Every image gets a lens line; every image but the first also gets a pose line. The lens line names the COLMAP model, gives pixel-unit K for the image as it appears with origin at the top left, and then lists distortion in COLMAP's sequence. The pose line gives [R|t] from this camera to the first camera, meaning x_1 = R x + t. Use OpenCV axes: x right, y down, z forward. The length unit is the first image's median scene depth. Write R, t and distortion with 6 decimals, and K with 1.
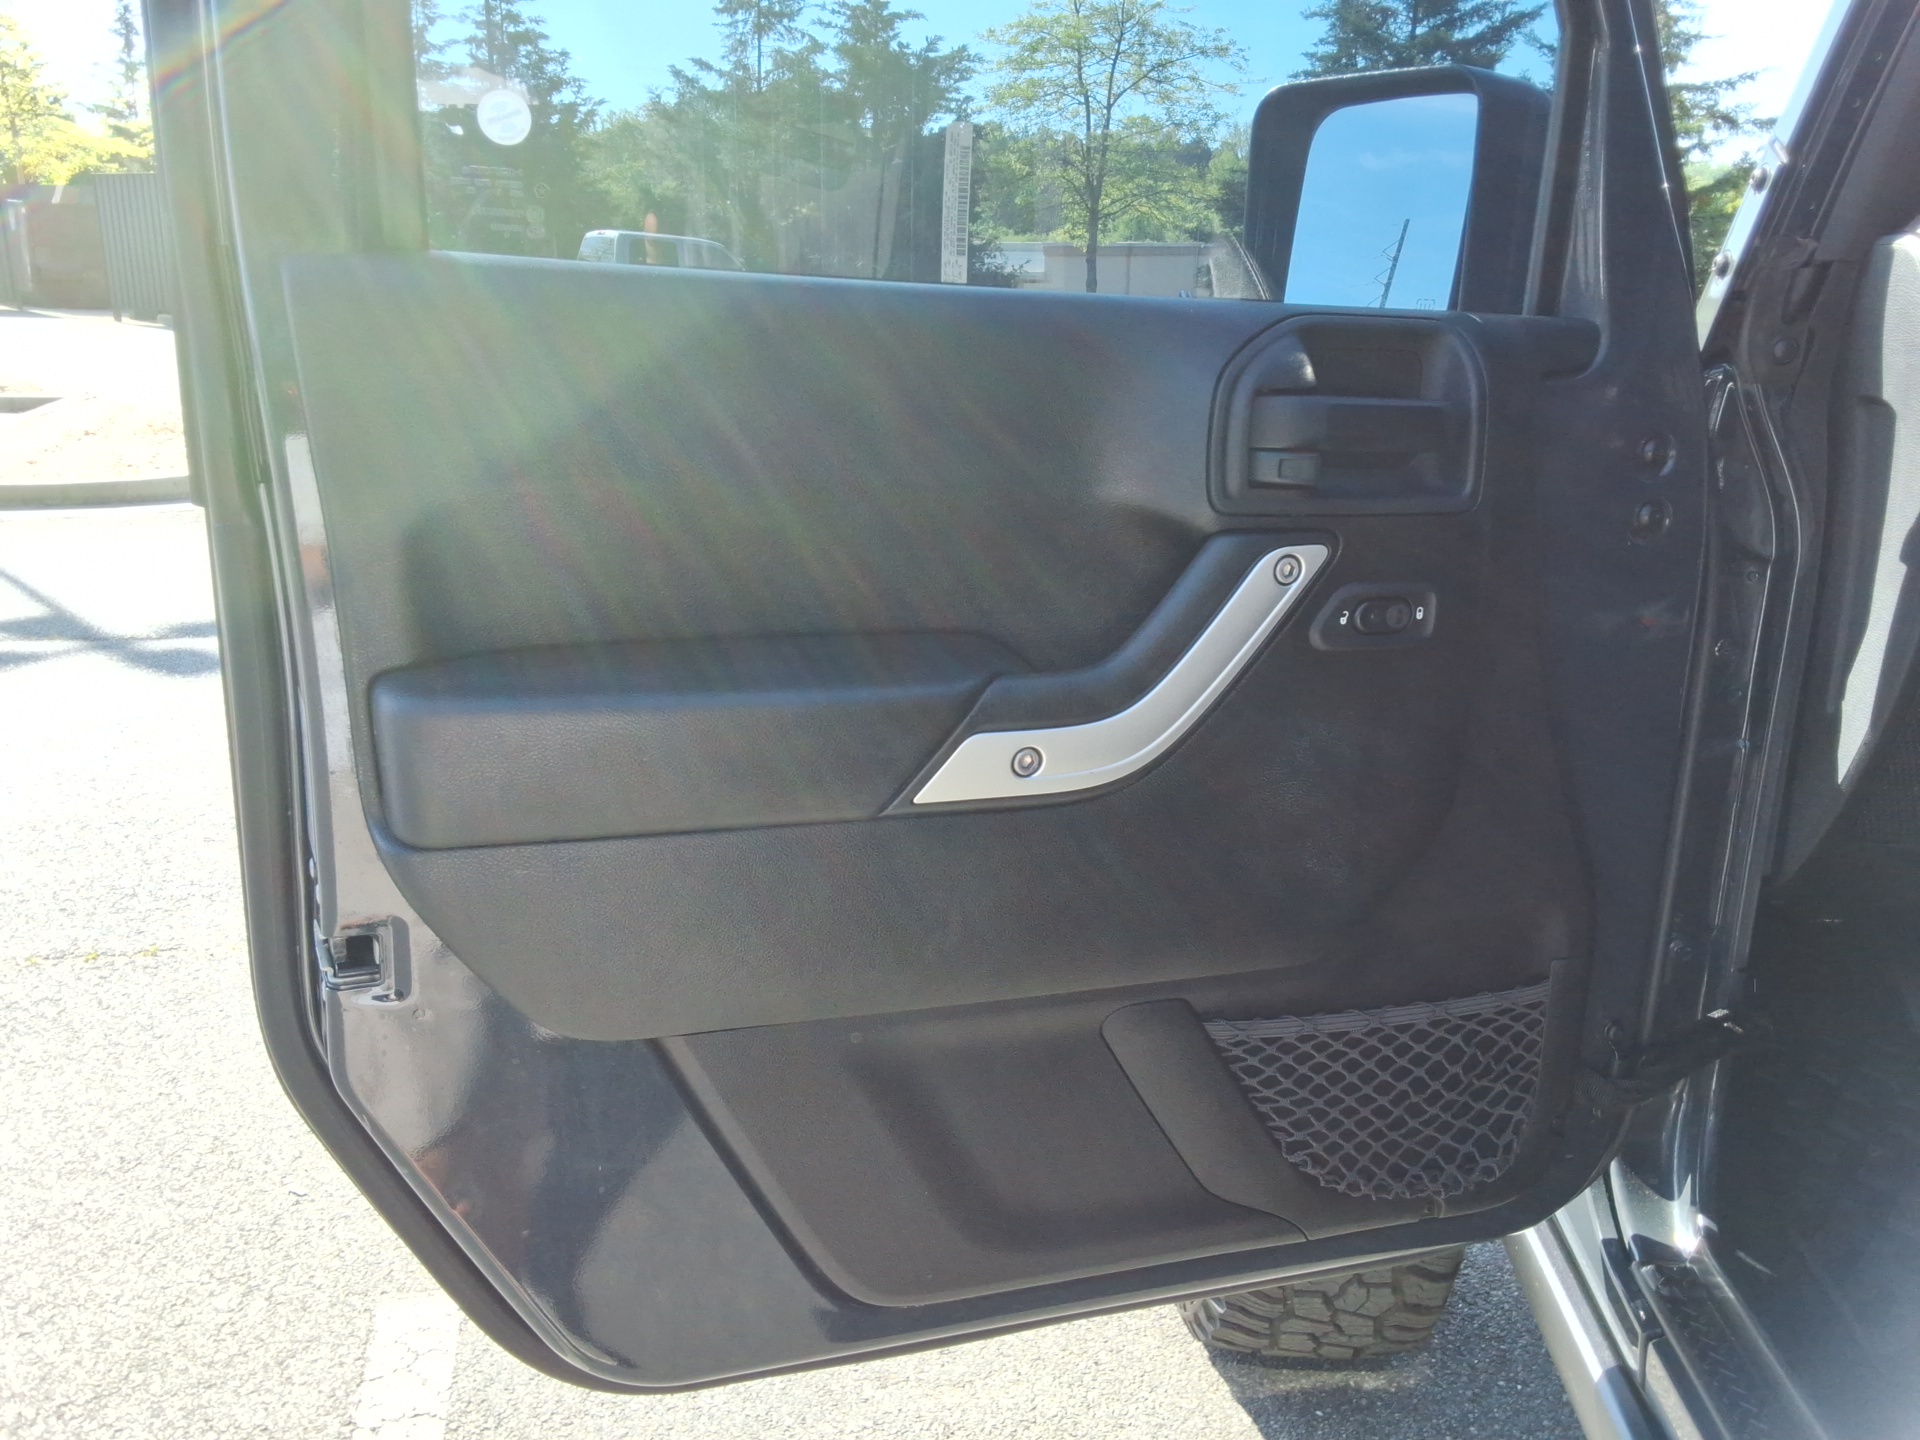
lens RADIAL K [[1545.8, 0, 972.2], [0, 1545.8, 714.3], [0, 0, 1]] dist [0.099725, -0.152936]
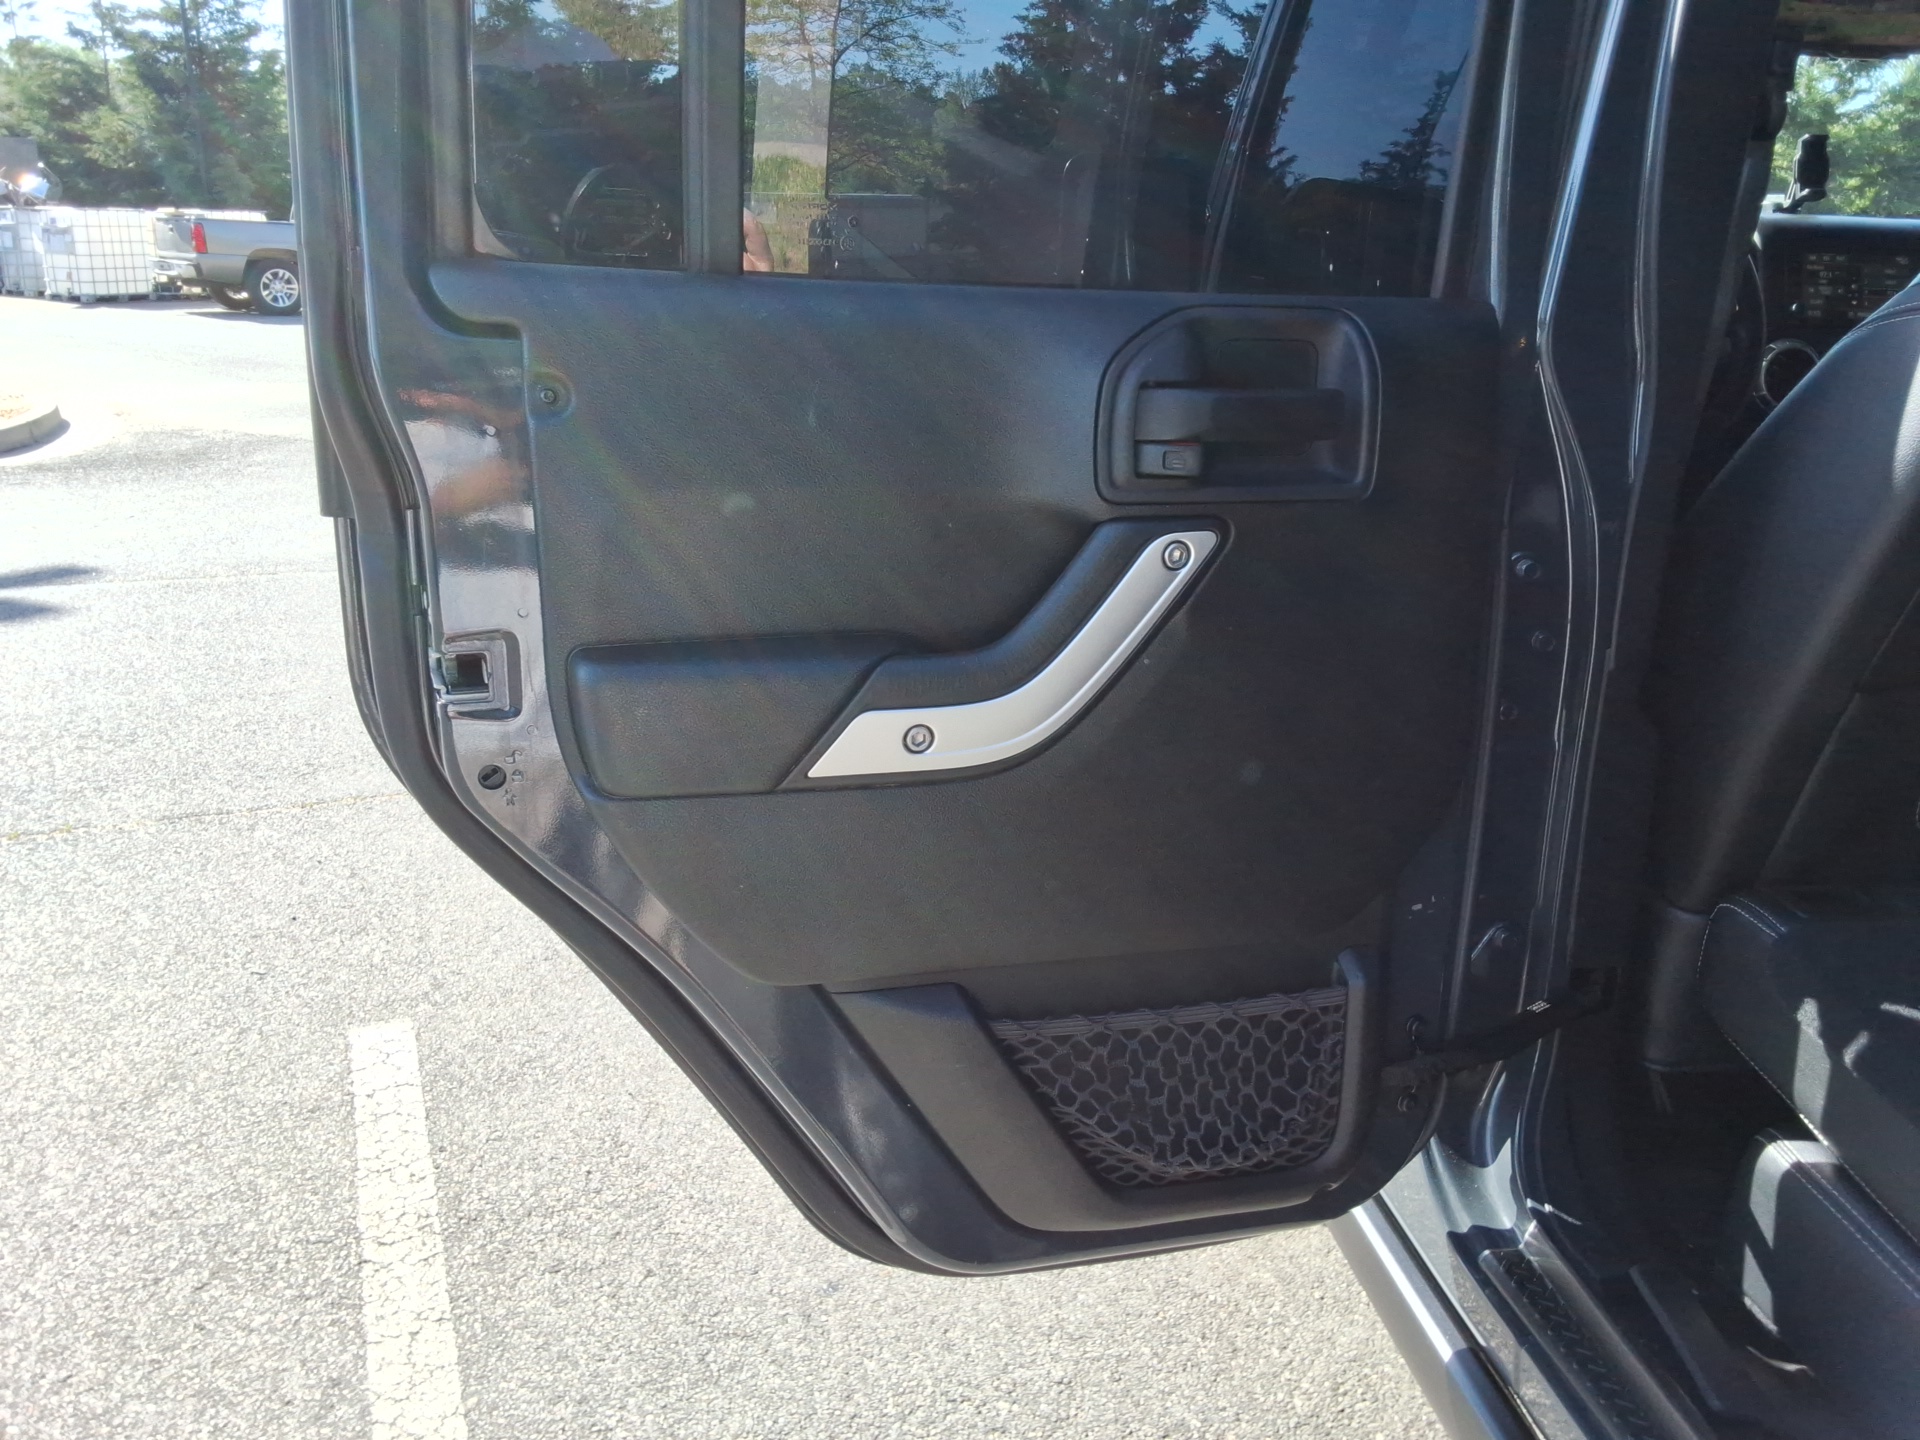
lens RADIAL K [[1545.8, 0, 971.6], [0, 1545.8, 702.2], [0, 0, 1]] dist [0.099725, -0.152936]
pose [[0.985930, -0.051271, 0.159101, -0.007541], [0.047433, 0.998487, 0.027829, 0.005100], [-0.160287, -0.019891, 0.986870, -0.033363]]
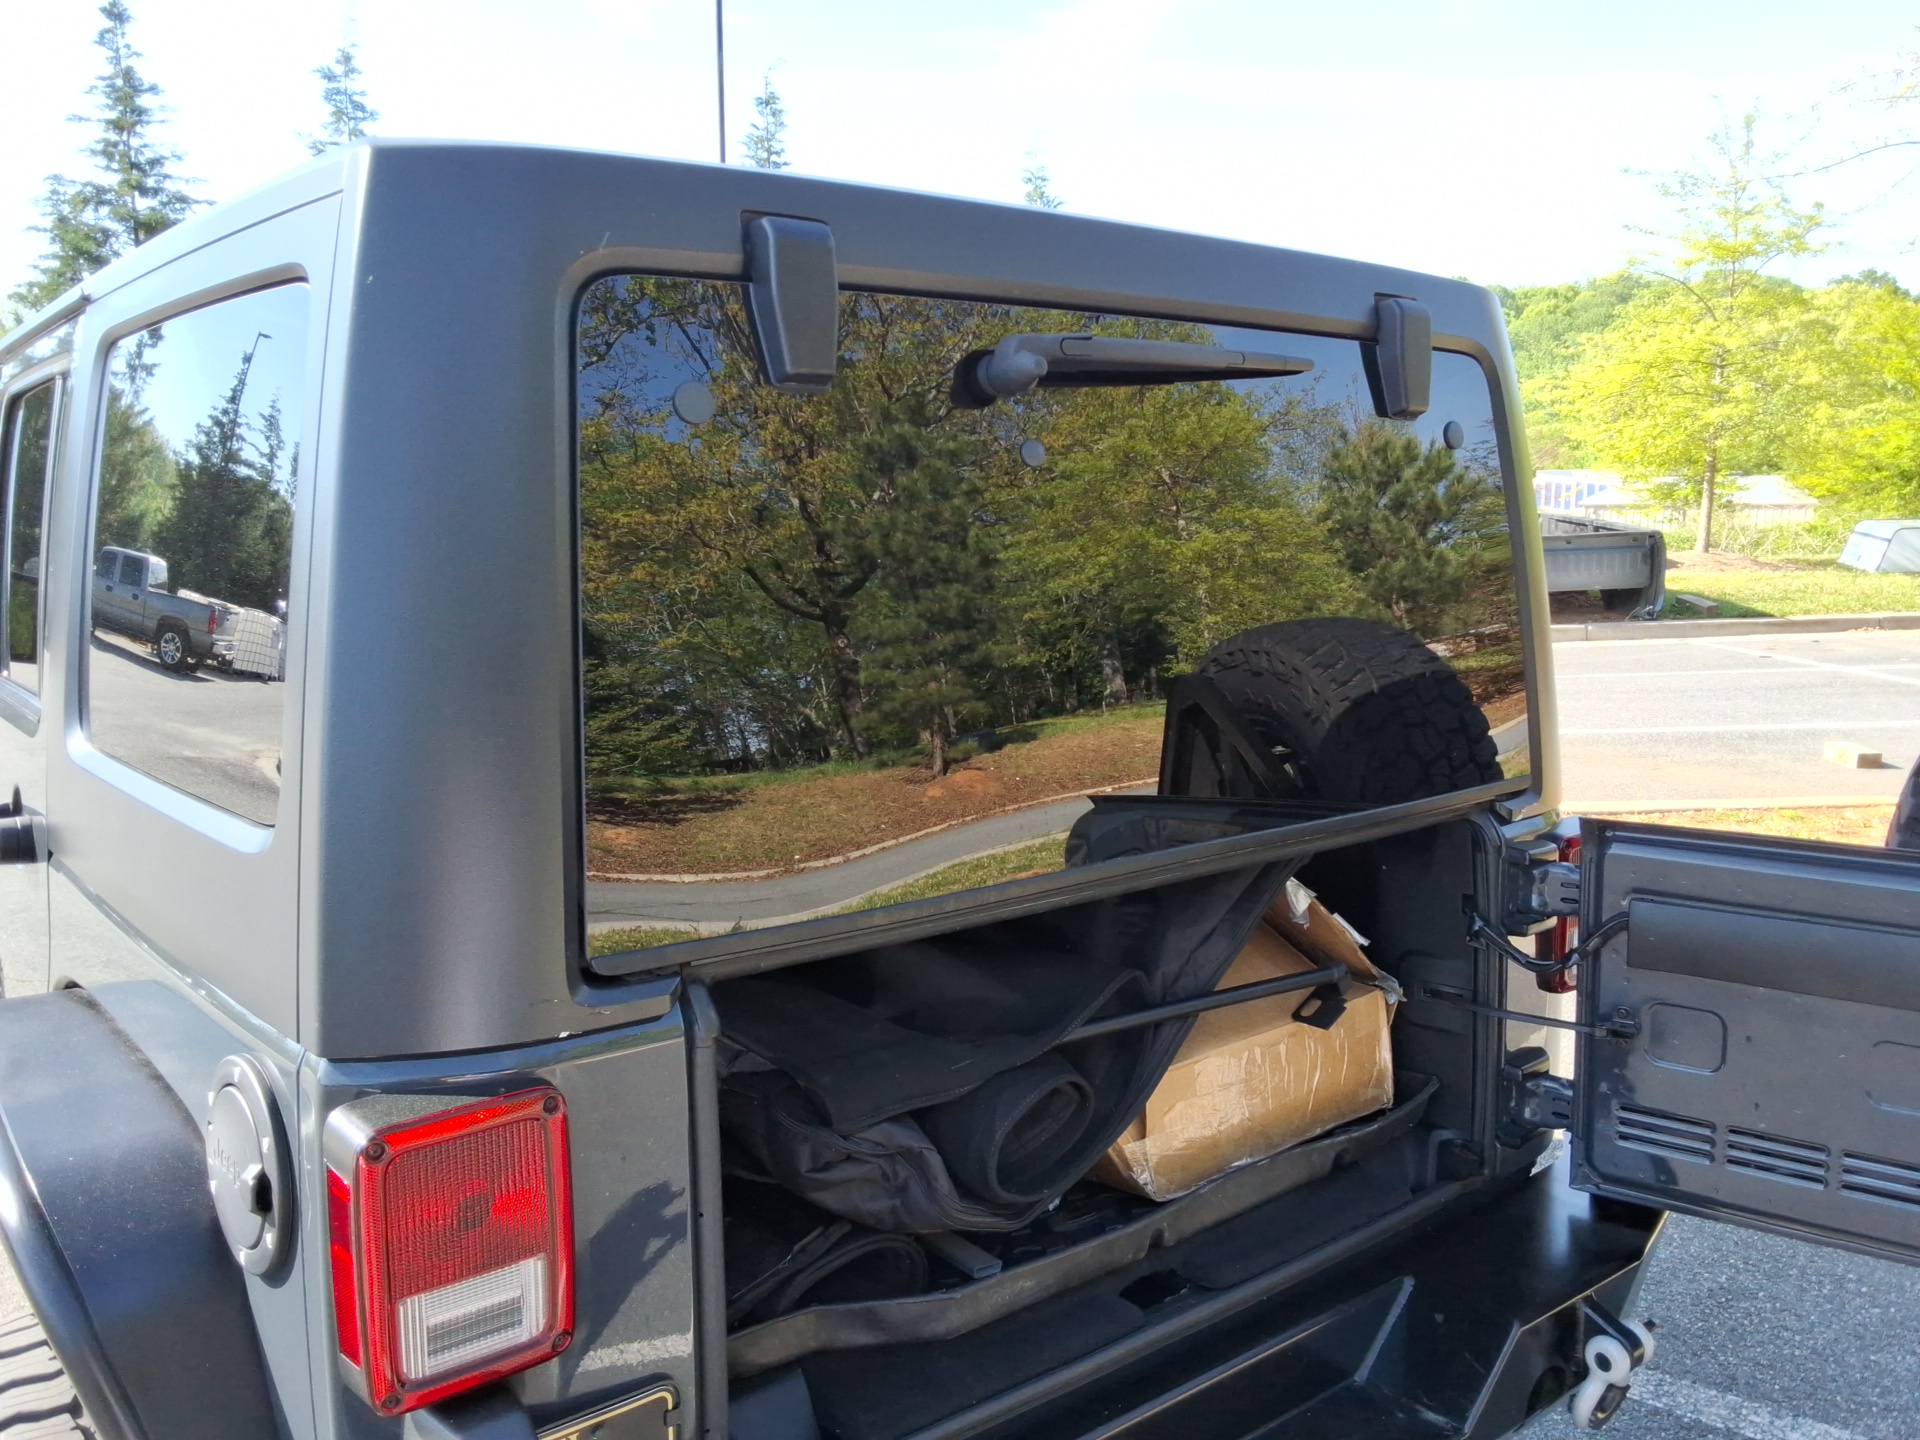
lens RADIAL K [[1545.8, 0, 977.2], [0, 1545.8, 695.2], [0, 0, 1]] dist [0.099725, -0.152936]
pose [[0.761682, -0.120867, 0.636579, 0.001063], [0.192843, 0.980214, -0.044629, 0.013385], [-0.618589, 0.156753, 0.769919, -0.104642]]
